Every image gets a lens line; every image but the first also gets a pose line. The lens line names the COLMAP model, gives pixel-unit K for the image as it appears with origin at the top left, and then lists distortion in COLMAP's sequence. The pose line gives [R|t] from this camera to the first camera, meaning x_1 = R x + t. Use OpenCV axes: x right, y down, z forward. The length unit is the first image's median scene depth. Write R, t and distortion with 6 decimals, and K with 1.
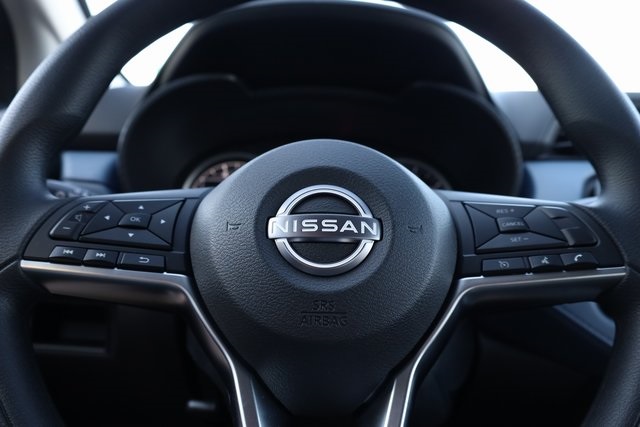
lens RADIAL K [[563.3, 0, 322.0], [0, 563.3, 213.3], [0, 0, 1]] dist [-0.004542, 0.003355]
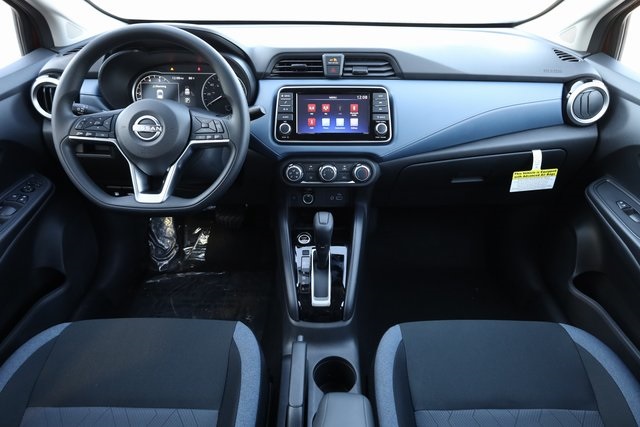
lens RADIAL K [[449.5, 0, 319.3], [0, 449.5, 214.1], [0, 0, 1]] dist [-0.011698, -0.002602]
pose [[0.999654, 0.016013, -0.020846, 1.144710], [-0.006868, 0.924611, 0.380851, -0.552761], [0.025373, -0.380577, 0.924401, -1.820464]]
